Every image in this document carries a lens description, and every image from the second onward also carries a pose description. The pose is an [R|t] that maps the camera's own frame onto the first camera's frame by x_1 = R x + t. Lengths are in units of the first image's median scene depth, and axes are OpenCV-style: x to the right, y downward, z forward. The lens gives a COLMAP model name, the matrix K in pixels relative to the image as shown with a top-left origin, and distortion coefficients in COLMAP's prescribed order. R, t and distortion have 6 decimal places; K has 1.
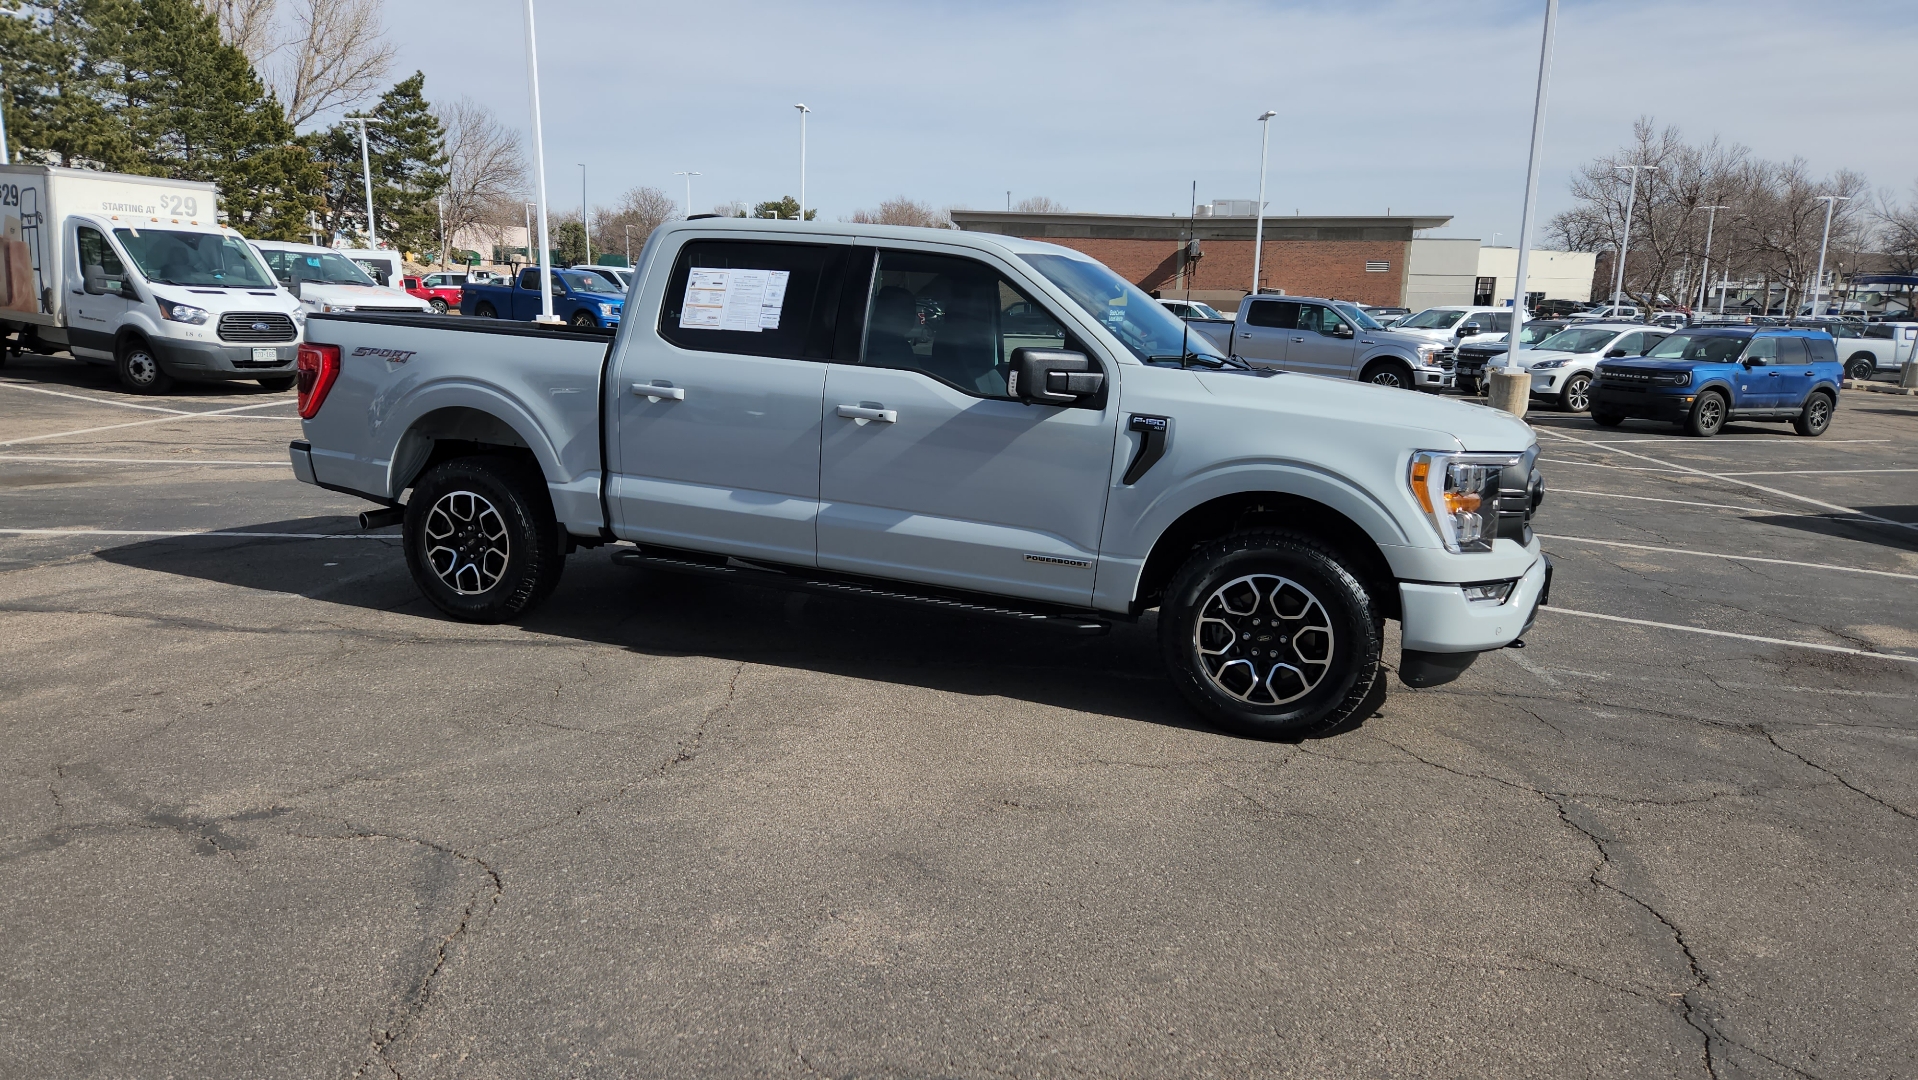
lens RADIAL K [[1284.9, 0, 932.4], [0, 1284.9, 535.0], [0, 0, 1]] dist [0.074666, -0.061451]
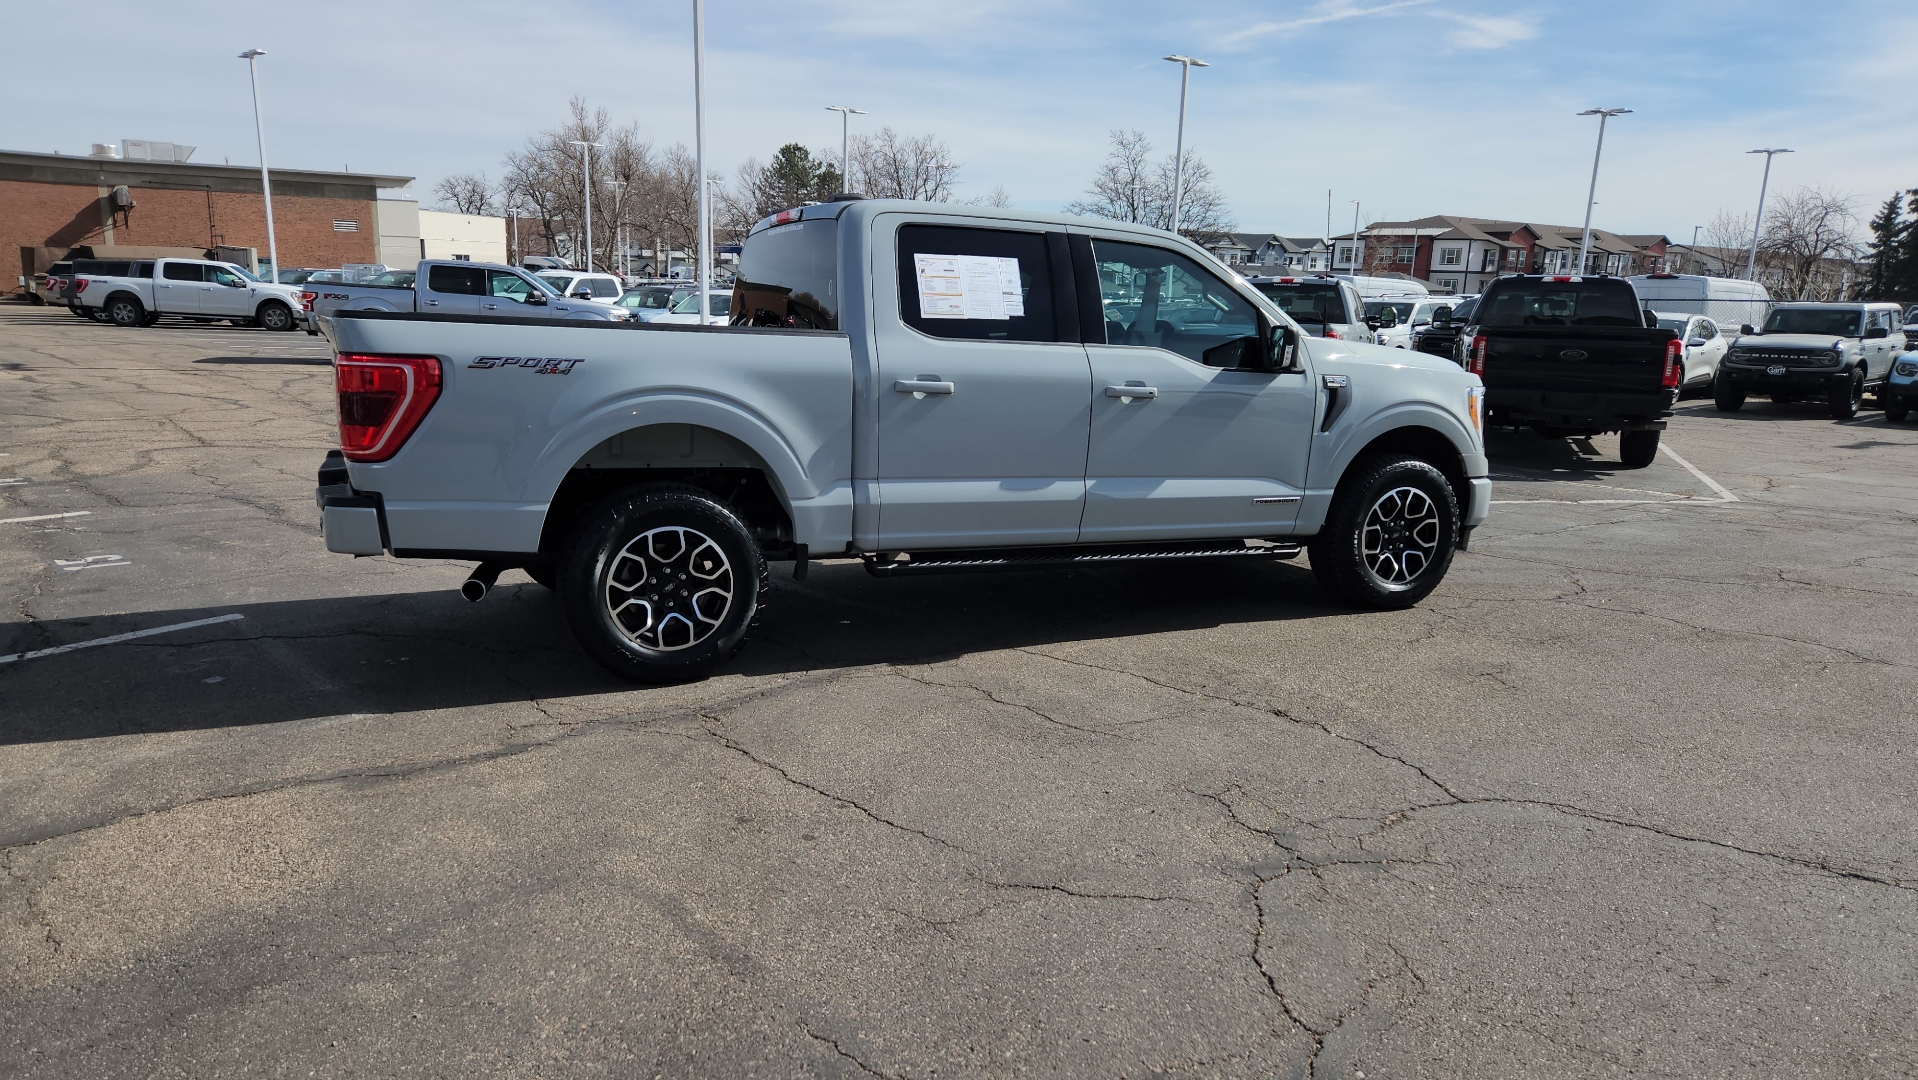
lens RADIAL K [[1284.9, 0, 926.2], [0, 1284.9, 555.9], [0, 0, 1]] dist [0.074666, -0.061451]
pose [[0.690497, -0.158610, 0.705731, -0.866770], [0.126865, 0.987095, 0.097719, -0.077849], [-0.712123, 0.022058, 0.701709, 0.328798]]
